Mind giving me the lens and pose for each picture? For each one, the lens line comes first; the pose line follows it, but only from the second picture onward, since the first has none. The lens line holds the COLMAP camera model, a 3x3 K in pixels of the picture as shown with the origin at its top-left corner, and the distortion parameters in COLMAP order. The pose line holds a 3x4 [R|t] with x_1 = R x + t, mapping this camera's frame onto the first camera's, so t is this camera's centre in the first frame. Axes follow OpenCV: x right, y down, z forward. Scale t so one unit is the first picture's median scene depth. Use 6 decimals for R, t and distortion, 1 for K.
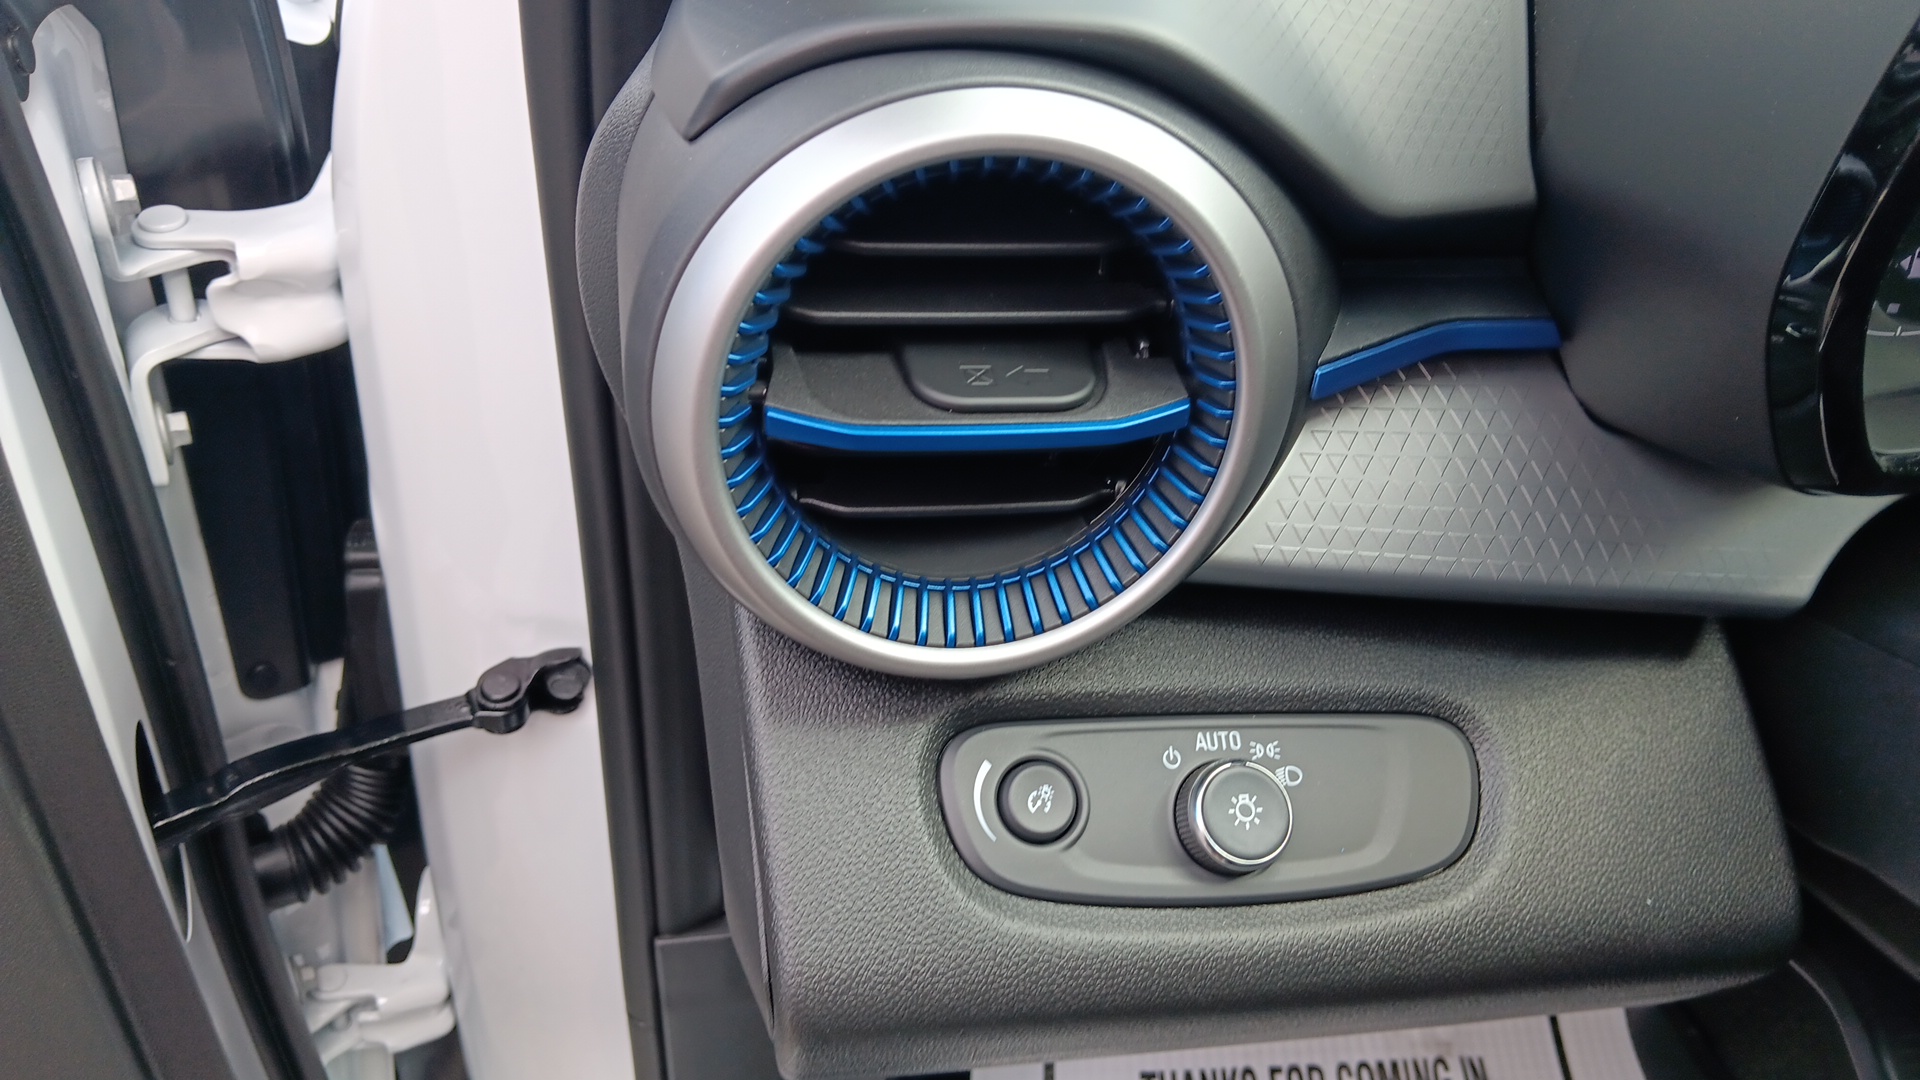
lens RADIAL K [[1536.3, 0, 960.0], [0, 1536.3, 540.0], [0, 0, 1]] dist [0.098968, -0.159466]
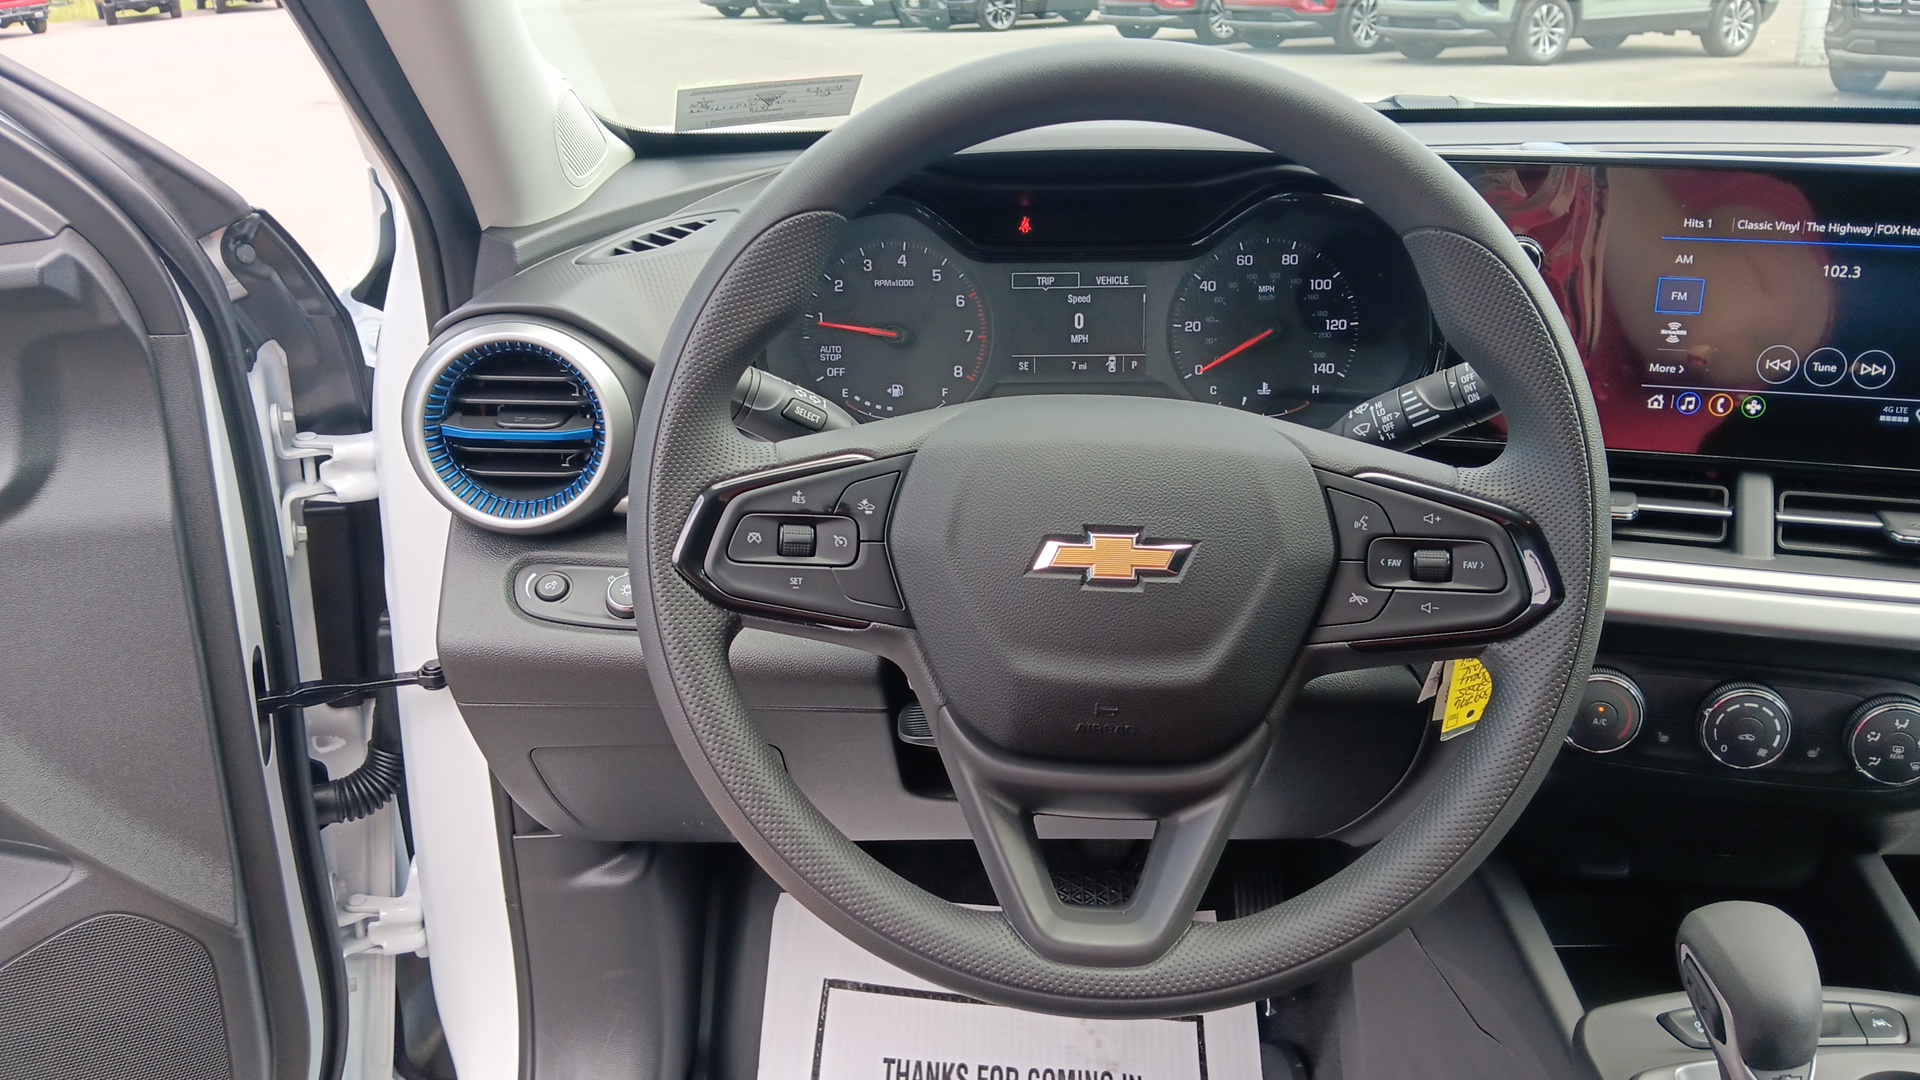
lens RADIAL K [[1536.3, 0, 960.0], [0, 1536.3, 540.0], [0, 0, 1]] dist [0.098968, -0.159466]
pose [[0.988398, -0.011643, -0.151442, 0.750260], [-0.034232, 0.954331, -0.296783, 0.559521], [0.147981, 0.298523, 0.942860, -0.929495]]
